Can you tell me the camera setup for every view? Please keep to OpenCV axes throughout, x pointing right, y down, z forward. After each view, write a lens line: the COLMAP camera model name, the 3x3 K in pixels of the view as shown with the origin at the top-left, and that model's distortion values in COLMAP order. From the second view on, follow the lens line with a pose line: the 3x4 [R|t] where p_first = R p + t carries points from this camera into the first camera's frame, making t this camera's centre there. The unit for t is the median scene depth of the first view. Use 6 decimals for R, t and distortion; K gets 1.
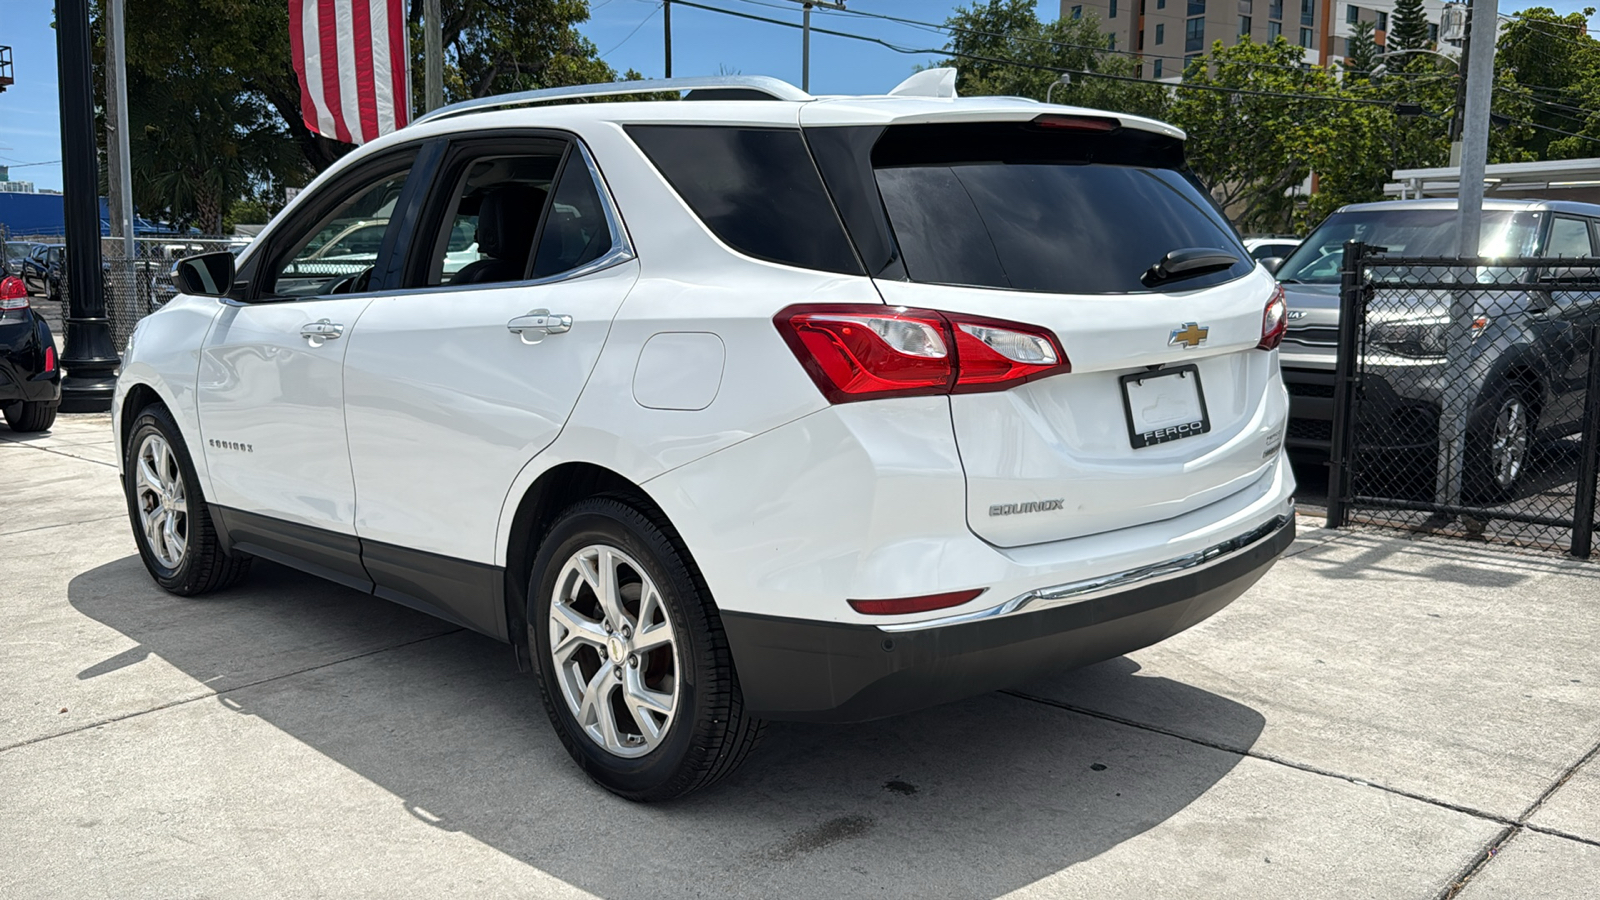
lens RADIAL K [[1388.7, 0, 798.0], [0, 1388.7, 443.3], [0, 0, 1]] dist [0.074746, -0.142526]
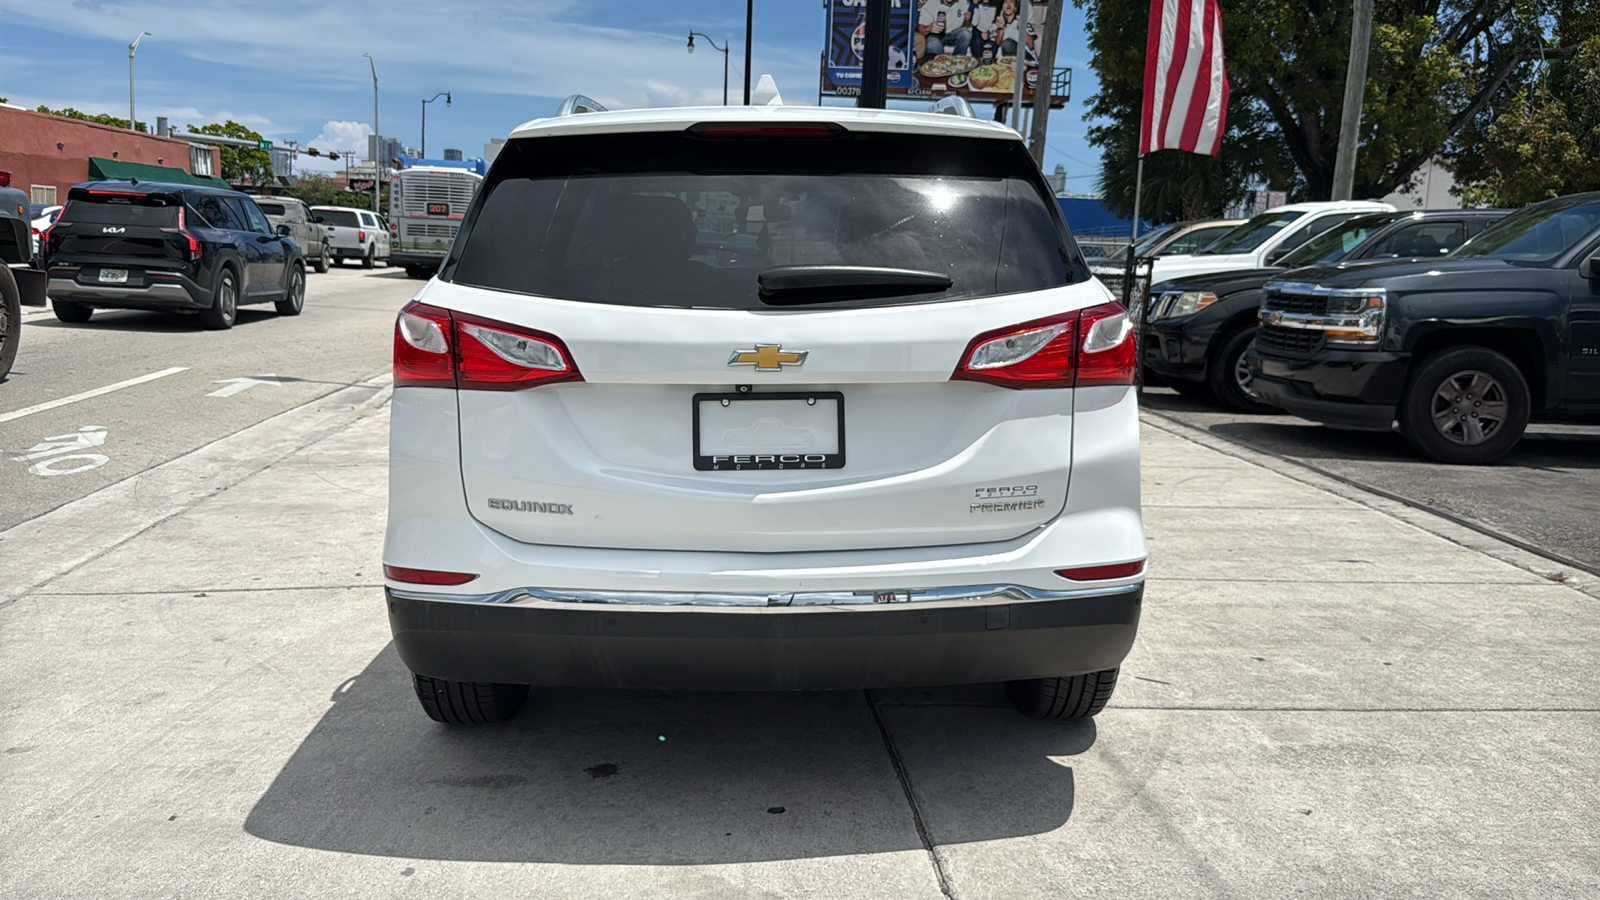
lens RADIAL K [[1388.7, 0, 801.4], [0, 1388.7, 440.2], [0, 0, 1]] dist [0.074746, -0.142526]
pose [[0.736387, 0.112999, -0.667057, 0.715235], [-0.115356, 0.992487, 0.040781, -0.049053], [0.666653, 0.046919, 0.743890, 0.258290]]
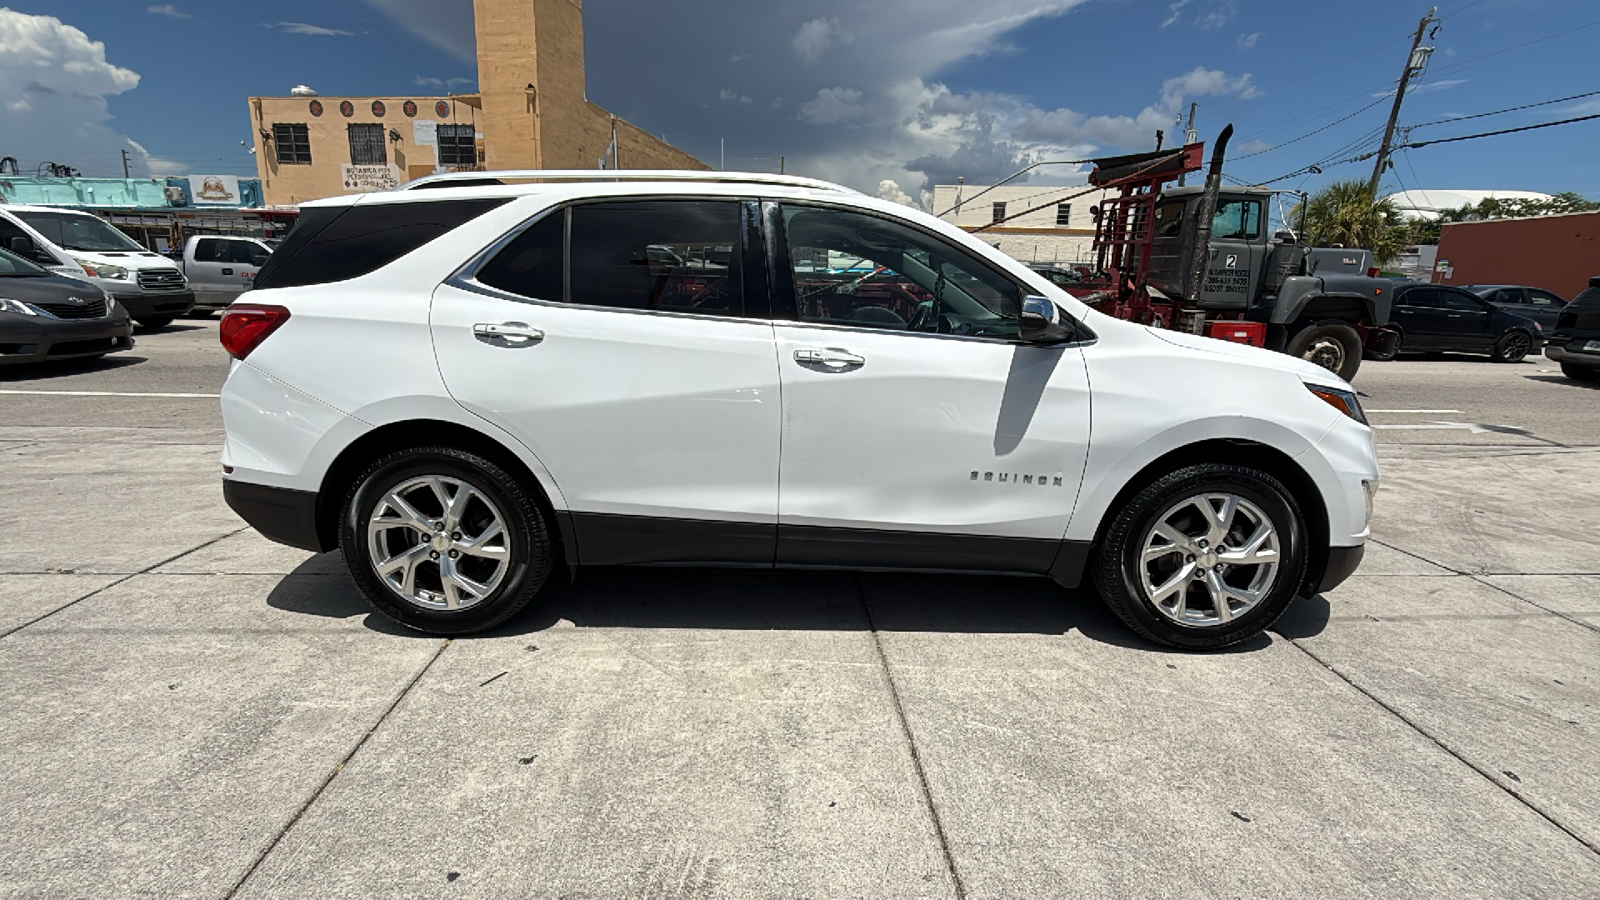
lens RADIAL K [[734.6, 0, 801.1], [0, 734.6, 447.9], [0, 0, 1]] dist [0.000208, 0.002269]
pose [[-0.693223, 0.137378, -0.707509, 0.447665], [-0.119676, 0.946096, 0.300965, -0.251027], [0.710717, 0.293308, -0.639415, 1.769646]]
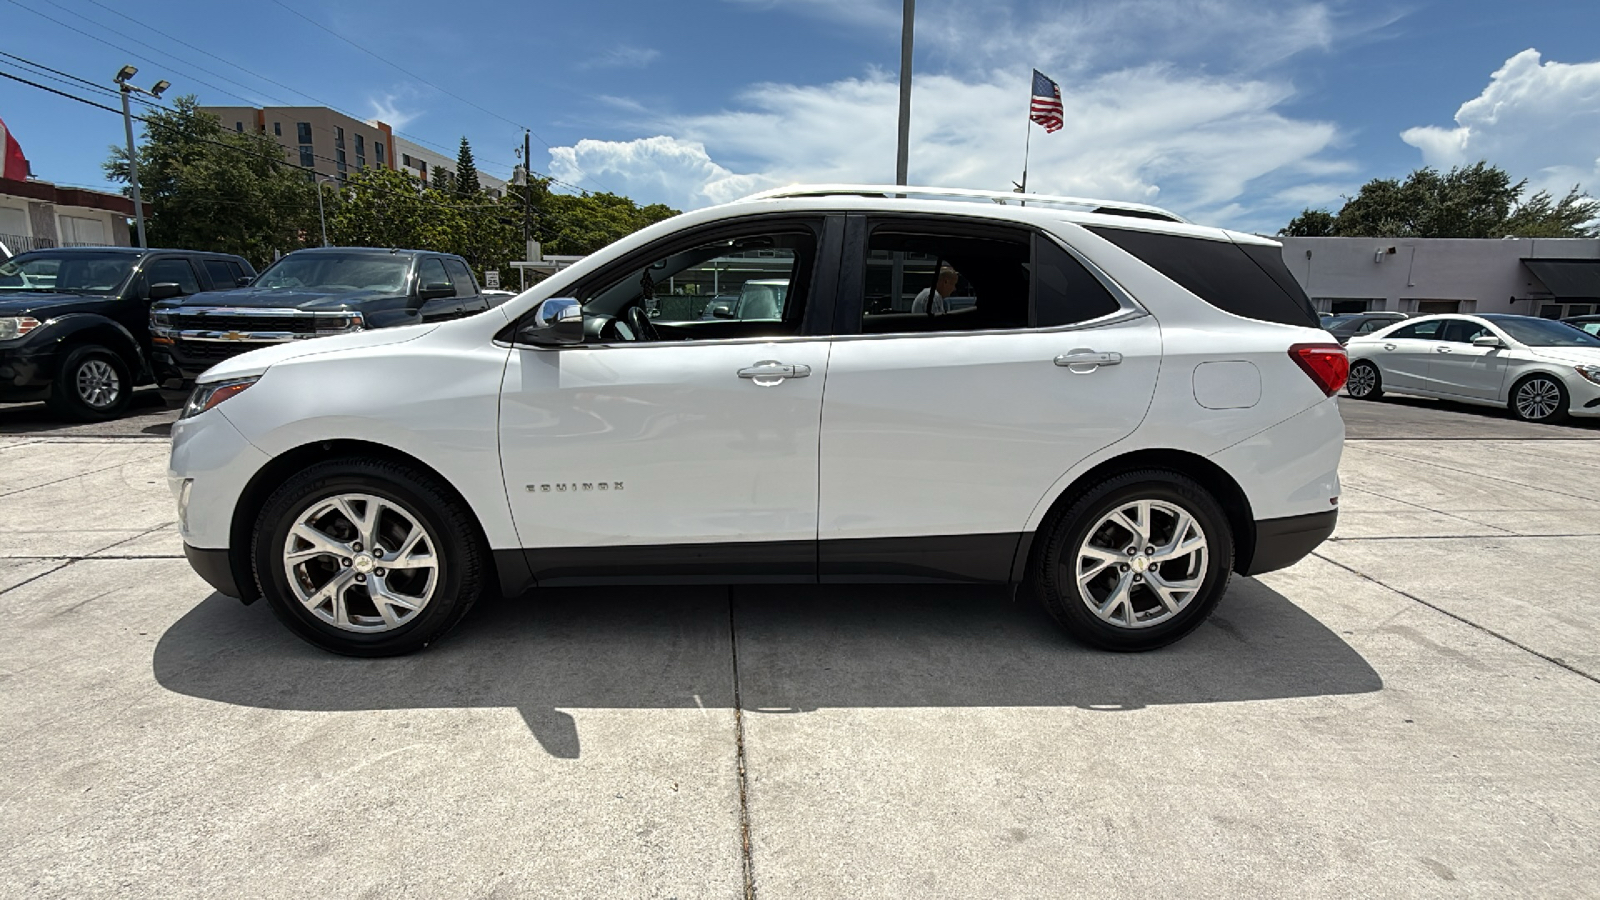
lens RADIAL K [[734.8, 0, 798.6], [0, 734.8, 446.8], [0, 0, 1]] dist [-0.000861, 0.000434]
pose [[0.645187, -0.126403, 0.753496, -0.822835], [0.077006, 0.991956, 0.100468, -0.080956], [-0.760134, -0.006797, 0.649731, 0.620355]]
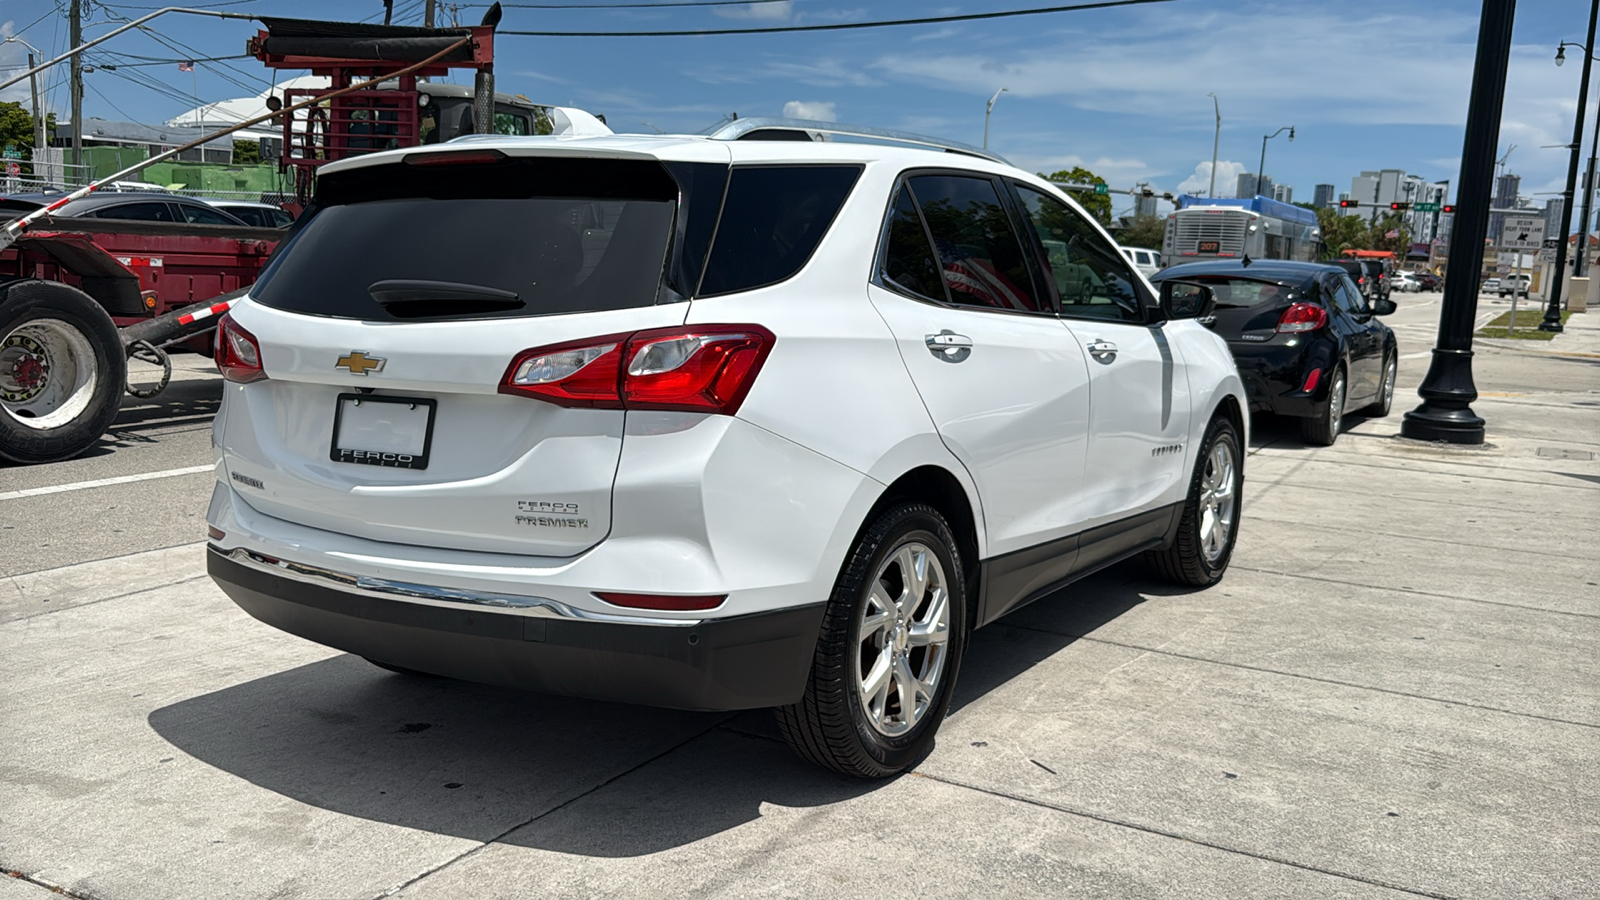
lens RADIAL K [[1388.7, 0, 789.5], [0, 1388.7, 475.0], [0, 0, 1]] dist [0.074746, -0.142526]
pose [[0.225917, 0.155058, -0.961727, 1.056752], [-0.157426, 0.980085, 0.121037, -0.133366], [0.961342, 0.124056, 0.245828, 0.827418]]
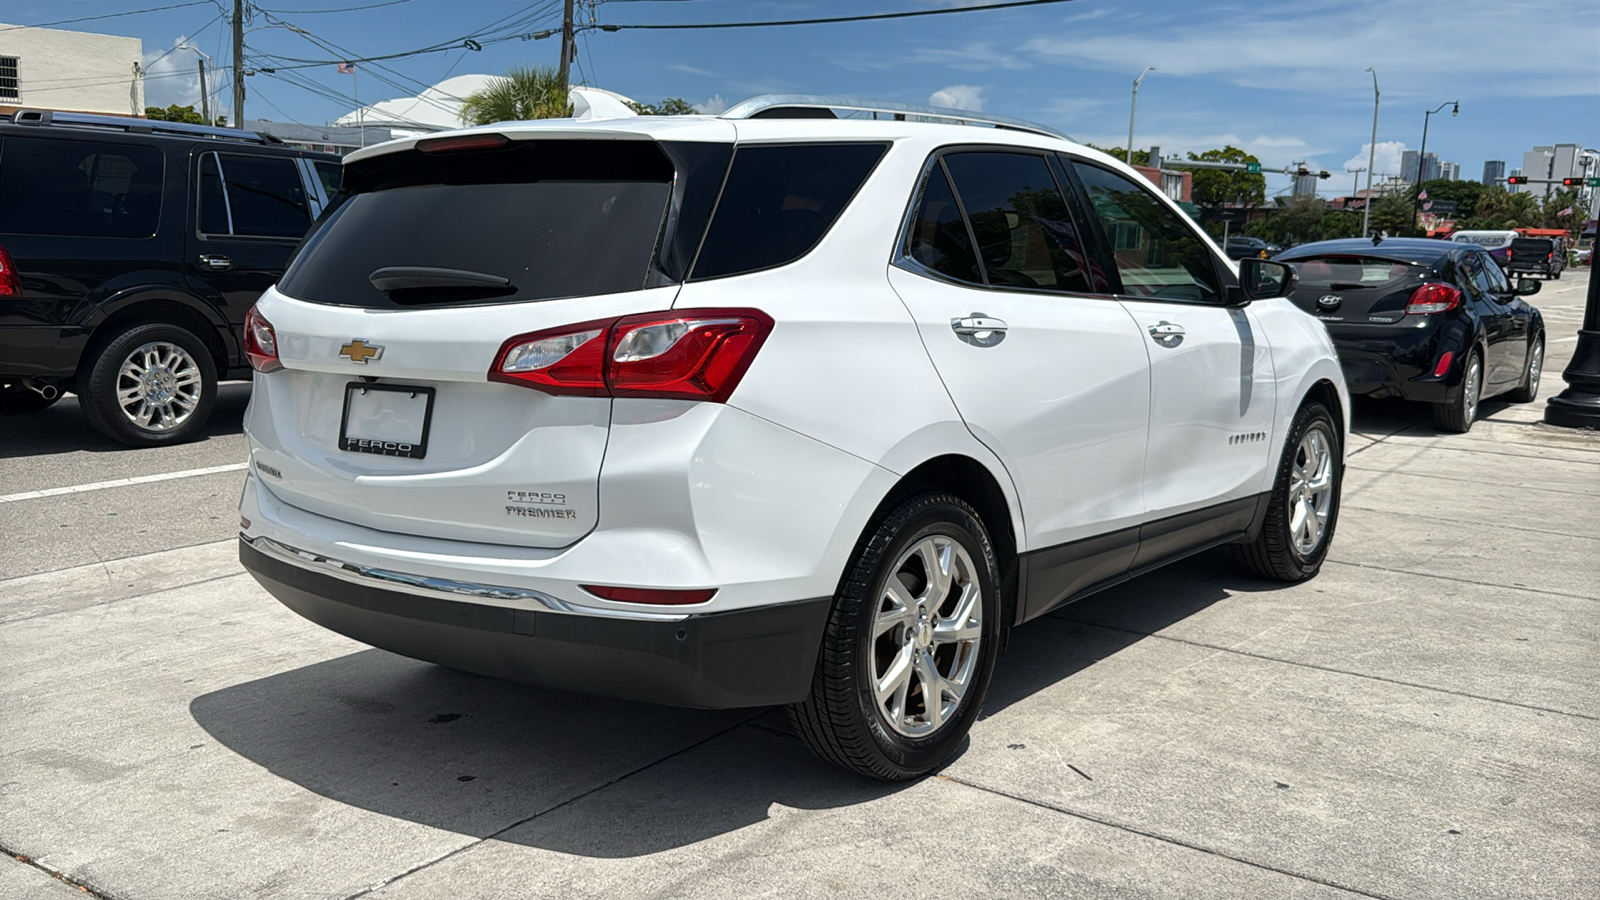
lens RADIAL K [[1388.7, 0, 800.9], [0, 1388.7, 461.8], [0, 0, 1]] dist [0.074746, -0.142526]
pose [[0.132678, 0.154469, -0.979048, 1.041516], [-0.145662, 0.980095, 0.134894, -0.142708], [0.980397, 0.124713, 0.152538, 0.911998]]
